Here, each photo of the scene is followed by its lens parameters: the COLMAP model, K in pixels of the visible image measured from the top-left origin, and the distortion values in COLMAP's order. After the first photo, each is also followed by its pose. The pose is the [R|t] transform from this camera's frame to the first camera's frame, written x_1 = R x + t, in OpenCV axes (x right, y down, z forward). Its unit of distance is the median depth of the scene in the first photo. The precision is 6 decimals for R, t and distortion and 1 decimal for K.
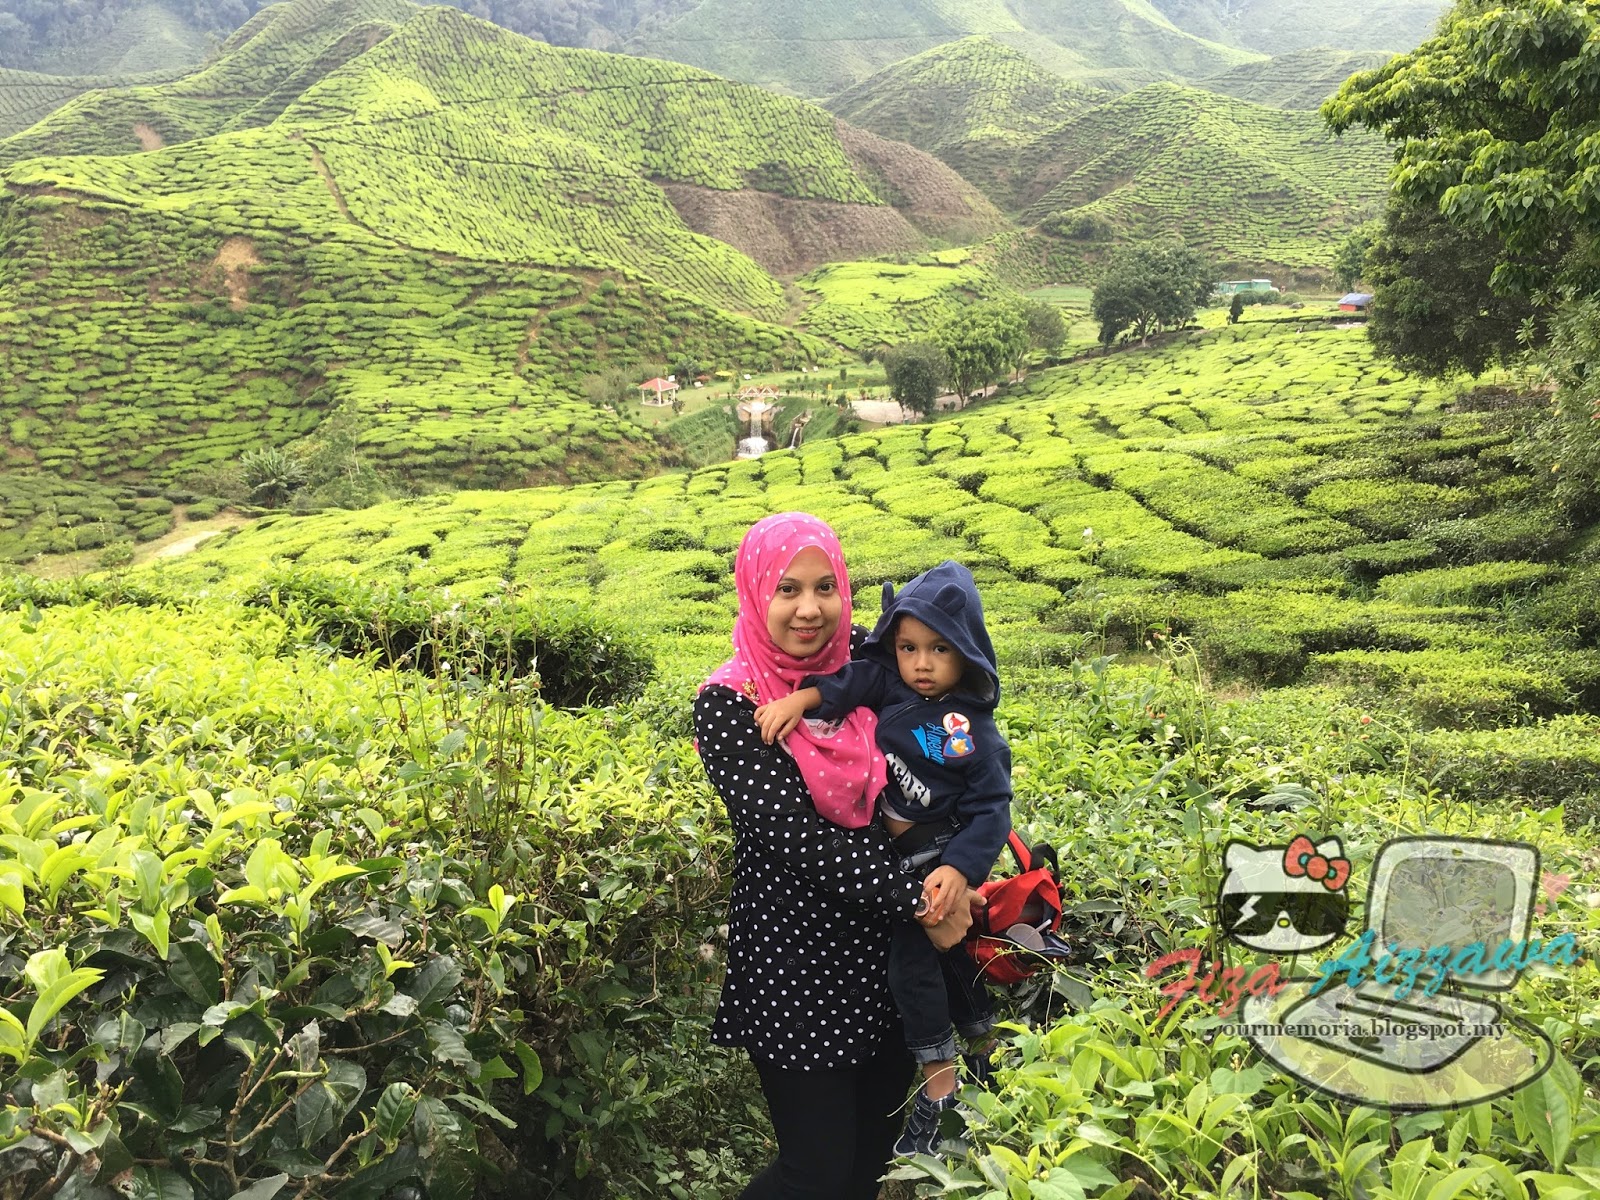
lens RADIAL K [[1321.4, 0, 828.1], [0, 1321.4, 599.7], [0, 0, 1]] dist [0.077694, -0.118894]
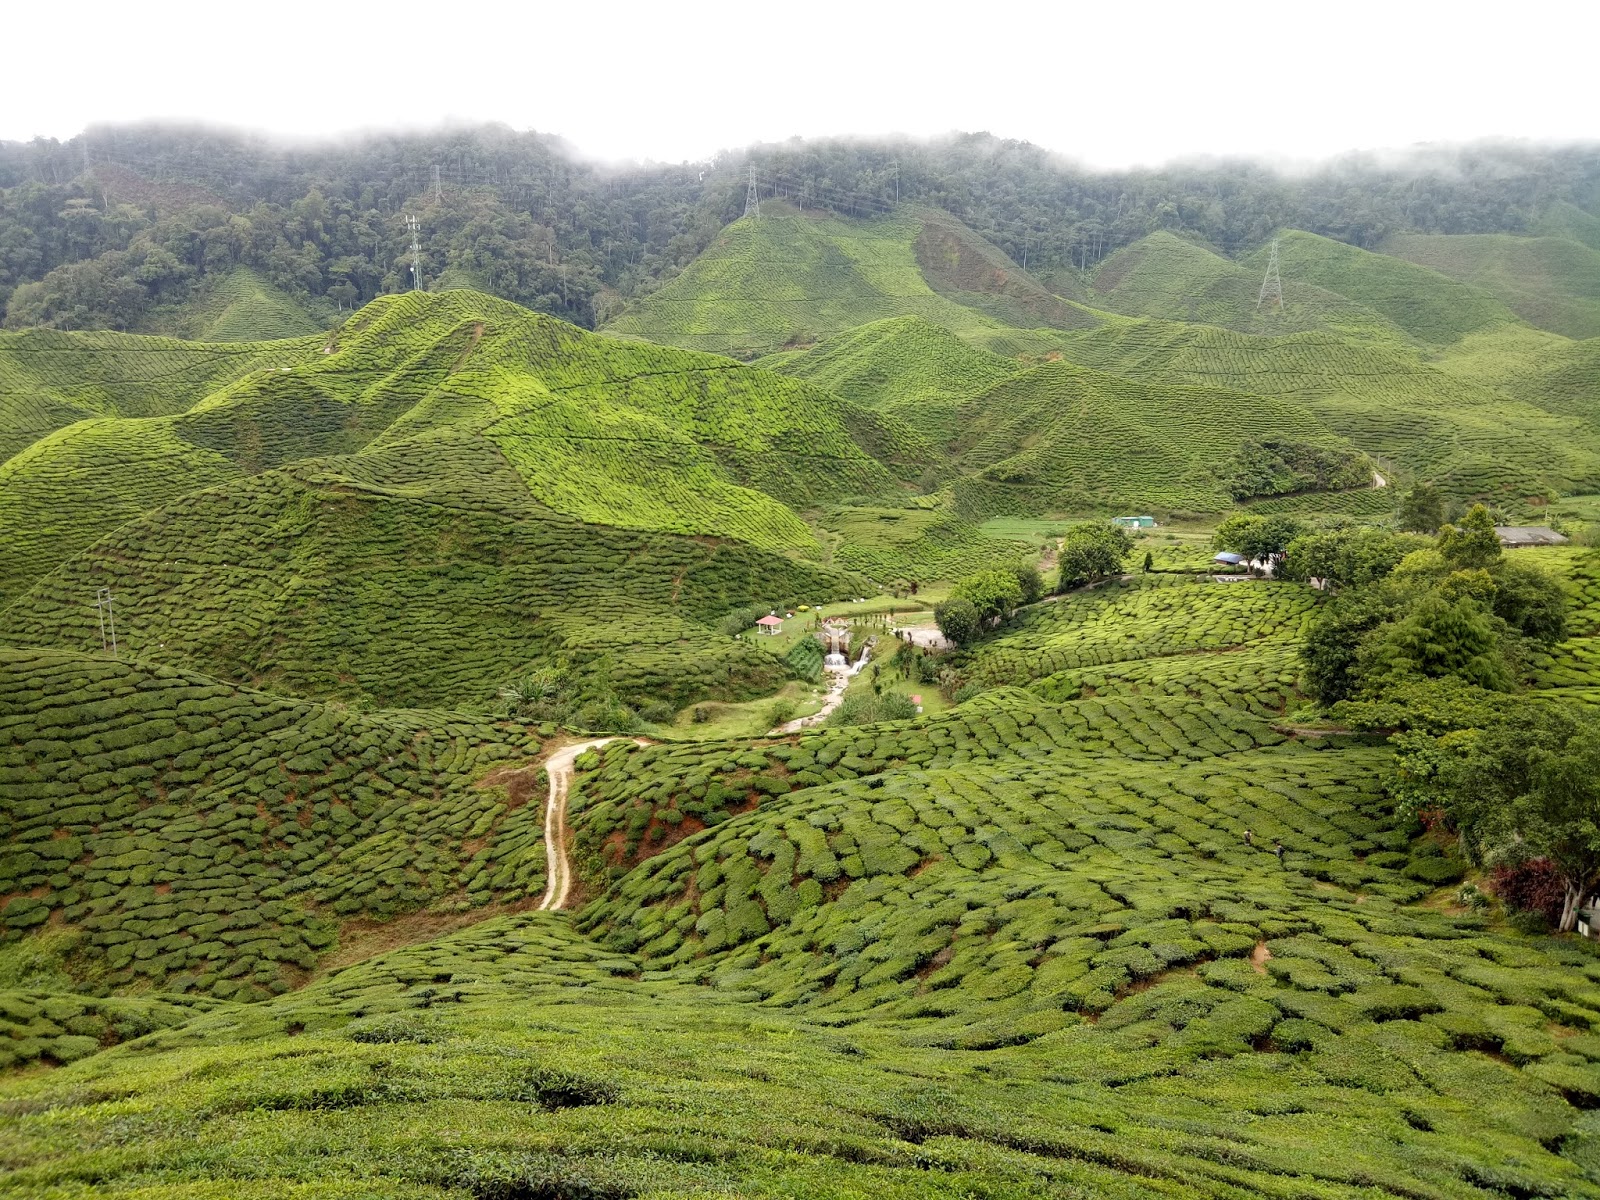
lens RADIAL K [[1222.1, 0, 776.3], [0, 1222.1, 613.0], [0, 0, 1]] dist [0.048240, -0.073066]
pose [[0.997608, -0.013847, 0.067725, -0.199936], [0.019050, 0.996864, -0.076802, -0.061356], [-0.066449, 0.077908, 0.994744, -0.329947]]
